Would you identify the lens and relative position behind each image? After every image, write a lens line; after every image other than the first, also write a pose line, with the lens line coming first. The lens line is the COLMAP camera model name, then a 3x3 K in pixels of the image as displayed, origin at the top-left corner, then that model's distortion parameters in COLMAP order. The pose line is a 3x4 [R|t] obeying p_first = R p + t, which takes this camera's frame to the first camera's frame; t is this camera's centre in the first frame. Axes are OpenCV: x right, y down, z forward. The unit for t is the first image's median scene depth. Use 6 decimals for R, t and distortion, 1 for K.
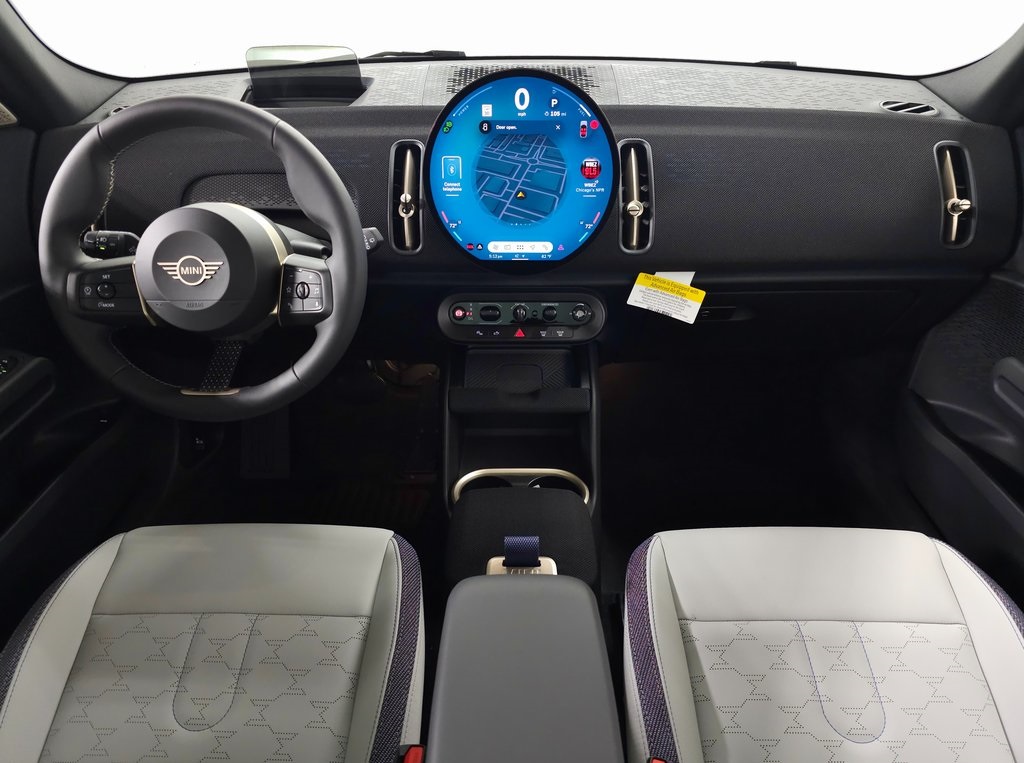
lens RADIAL K [[678.8, 0, 501.2], [0, 678.8, 382.0], [0, 0, 1]] dist [0.070841, -0.057041]
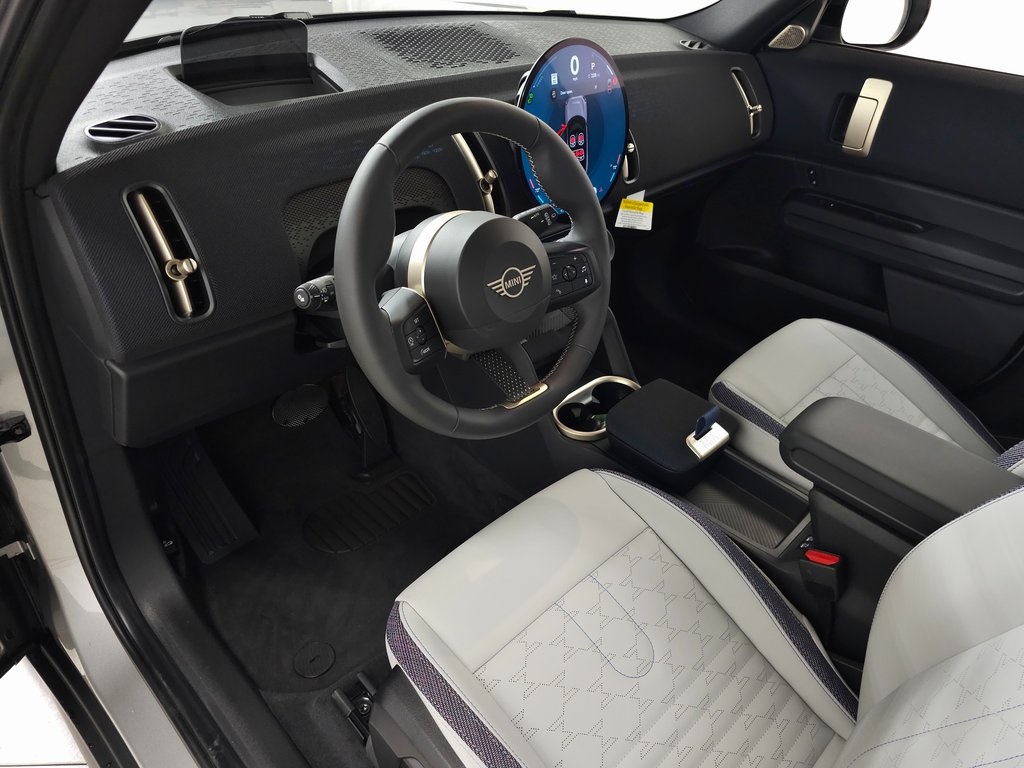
lens RADIAL K [[696.6, 0, 515.4], [0, 696.6, 388.7], [0, 0, 1]] dist [0.033240, -0.036886]
pose [[0.691713, -0.377738, 0.615506, -0.921315], [0.314599, 0.924788, 0.213995, -0.192799], [-0.650047, 0.045614, 0.758524, 0.208880]]
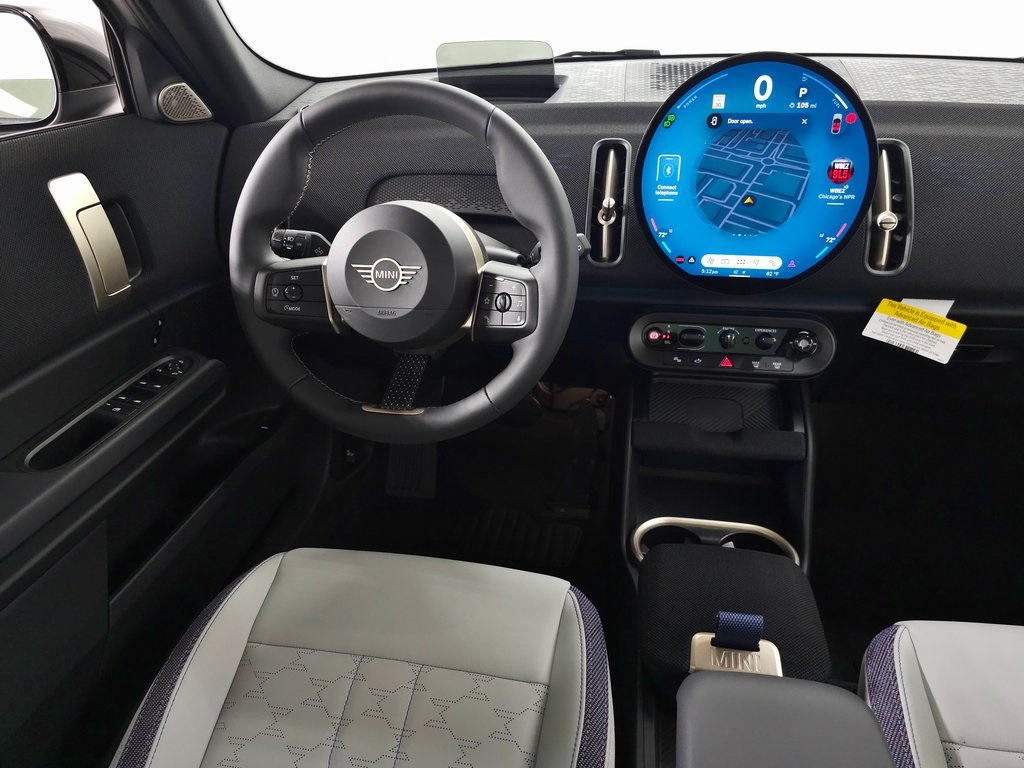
lens RADIAL K [[681.4, 0, 513.9], [0, 681.4, 380.5], [0, 0, 1]] dist [0.060339, -0.057795]
pose [[0.987408, 0.062339, -0.145396, -0.123427], [-0.066740, 0.997442, -0.025583, -0.010712], [0.143429, 0.034965, 0.989043, 0.124286]]
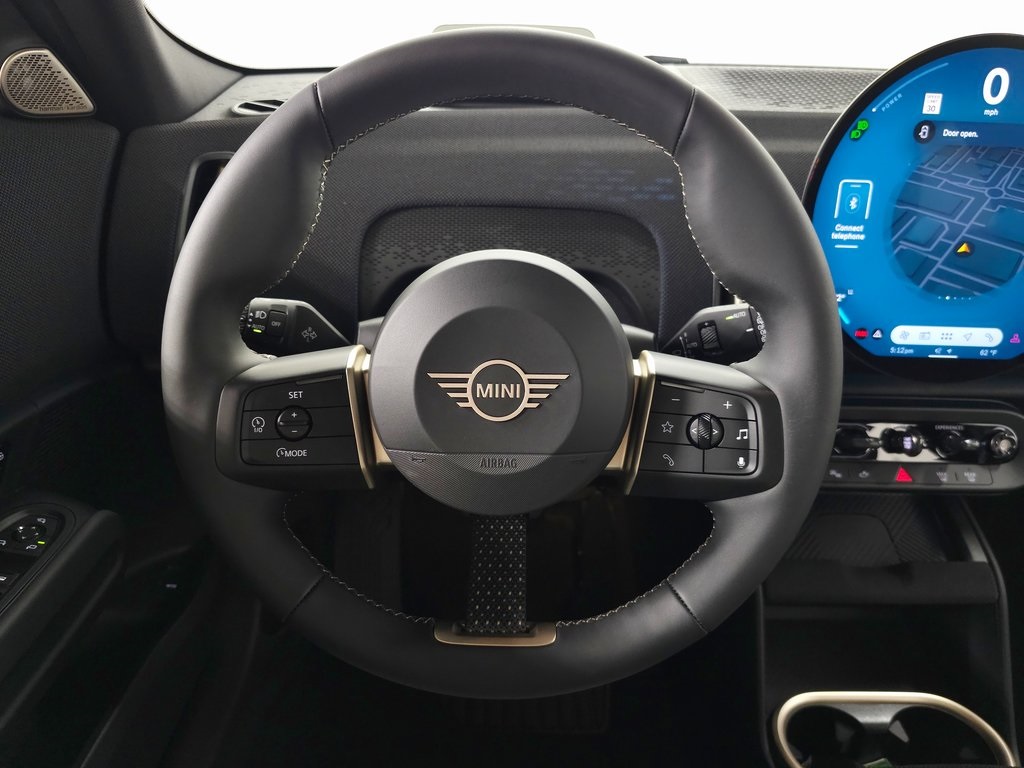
lens RADIAL K [[696.6, 0, 515.4], [0, 696.6, 388.7], [0, 0, 1]] dist [0.033240, -0.036886]
pose [[0.999257, 0.019827, 0.033052, -0.375511], [-0.017148, 0.996692, -0.079440, -0.104242], [-0.034518, 0.078814, 0.996292, 0.437752]]
